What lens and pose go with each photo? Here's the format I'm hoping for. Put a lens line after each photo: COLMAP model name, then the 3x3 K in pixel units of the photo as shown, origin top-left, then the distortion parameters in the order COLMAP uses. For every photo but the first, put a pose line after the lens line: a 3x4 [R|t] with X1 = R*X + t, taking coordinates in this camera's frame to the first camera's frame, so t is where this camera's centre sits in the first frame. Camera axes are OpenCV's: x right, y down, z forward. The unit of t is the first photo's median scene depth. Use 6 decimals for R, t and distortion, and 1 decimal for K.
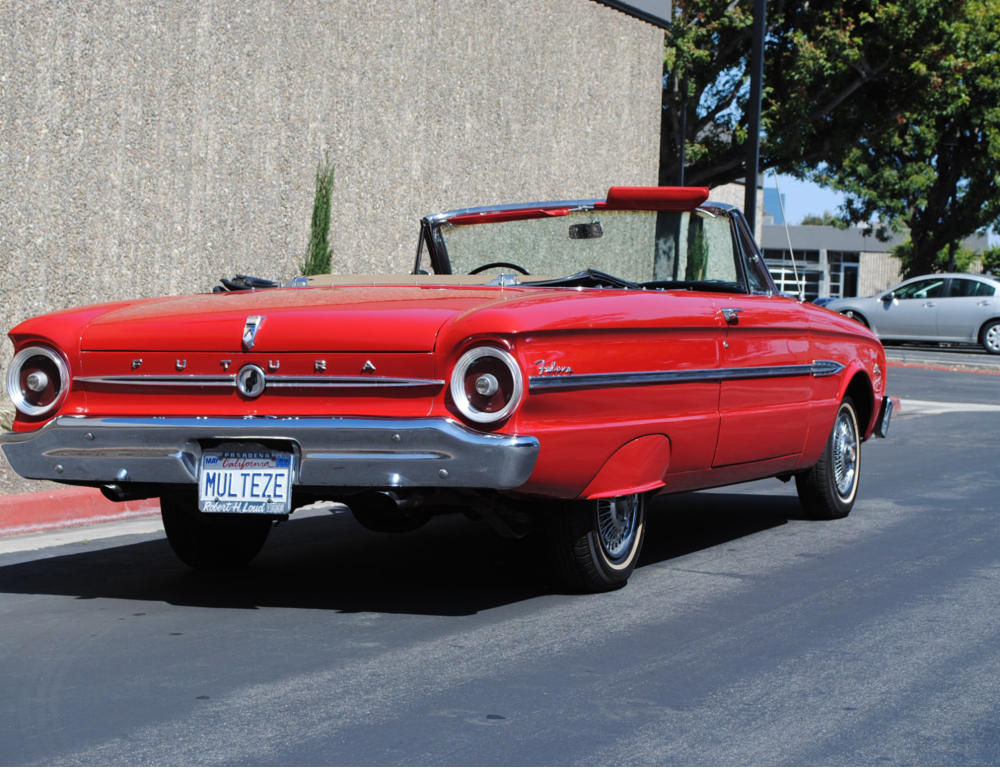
lens RADIAL K [[2101.9, 0, 500.0], [0, 2101.9, 384.0], [0, 0, 1]] dist [-0.011493, 0.055100]
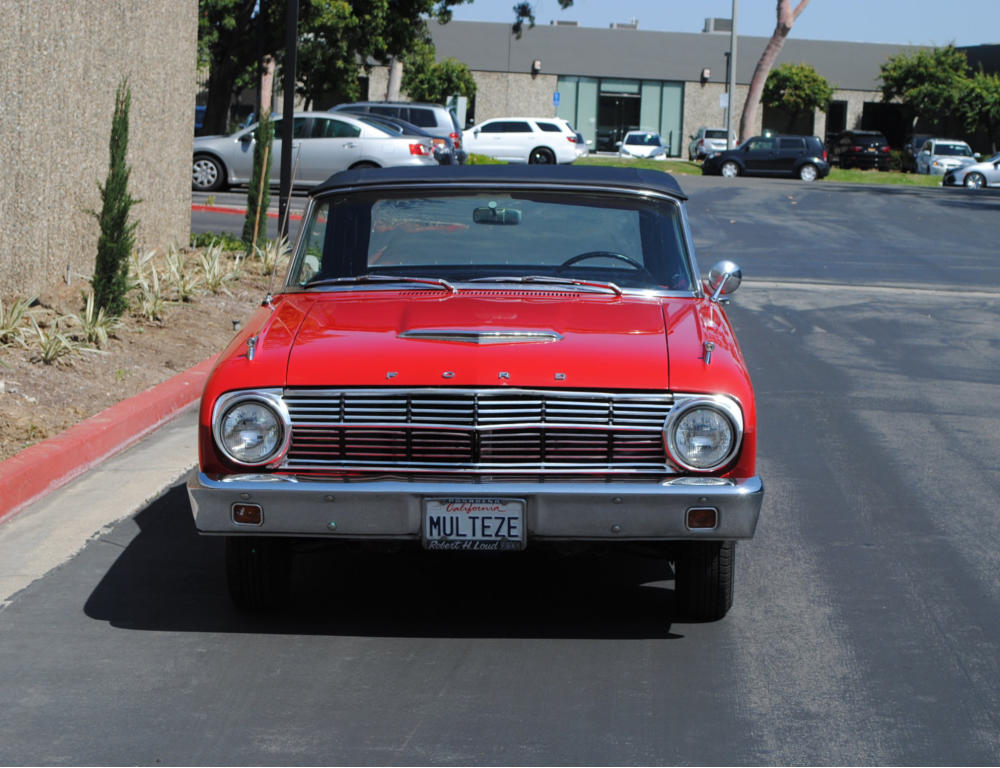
lens RADIAL K [[2572.3, 0, 500.0], [0, 2572.3, 384.0], [0, 0, 1]] dist [-0.013774, 0.222993]
pose [[0.933492, -0.030640, 0.357286, -0.303649], [0.004947, 0.997348, 0.072605, -0.038154], [-0.358563, -0.066009, 0.931169, -0.253888]]
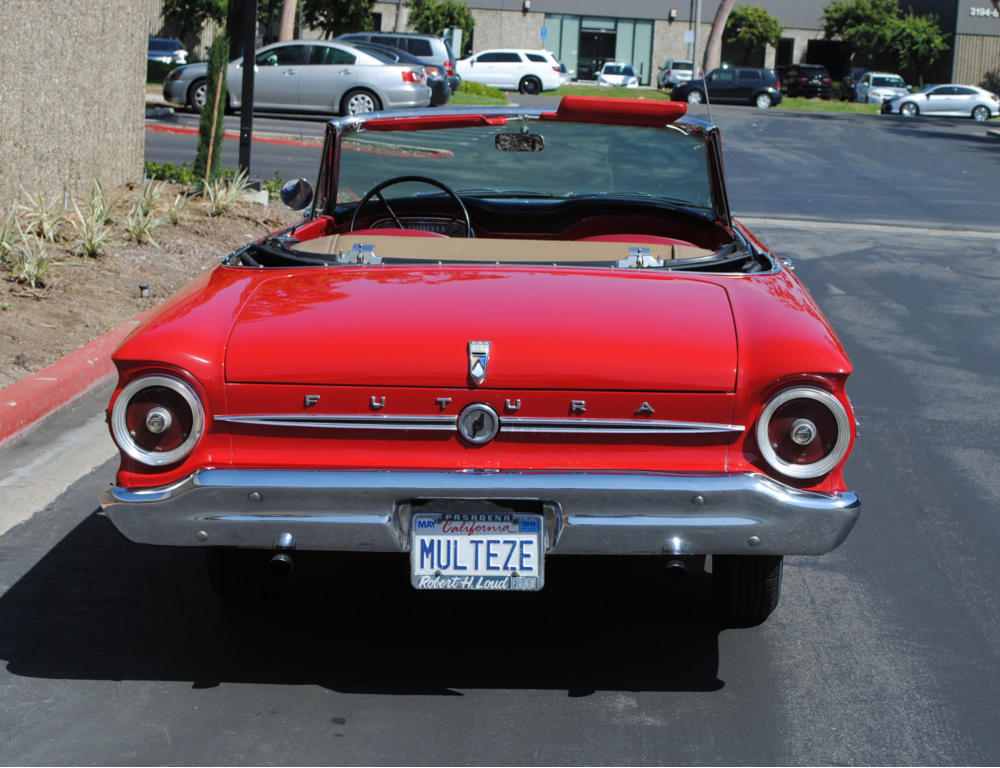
lens RADIAL K [[2101.9, 0, 500.0], [0, 2101.9, 384.0], [0, 0, 1]] dist [-0.011493, 0.055100]
pose [[0.932973, -0.040071, 0.357709, -0.154714], [-0.005879, 0.991955, 0.126451, -0.045889], [-0.359899, -0.120078, 0.925232, 0.102964]]
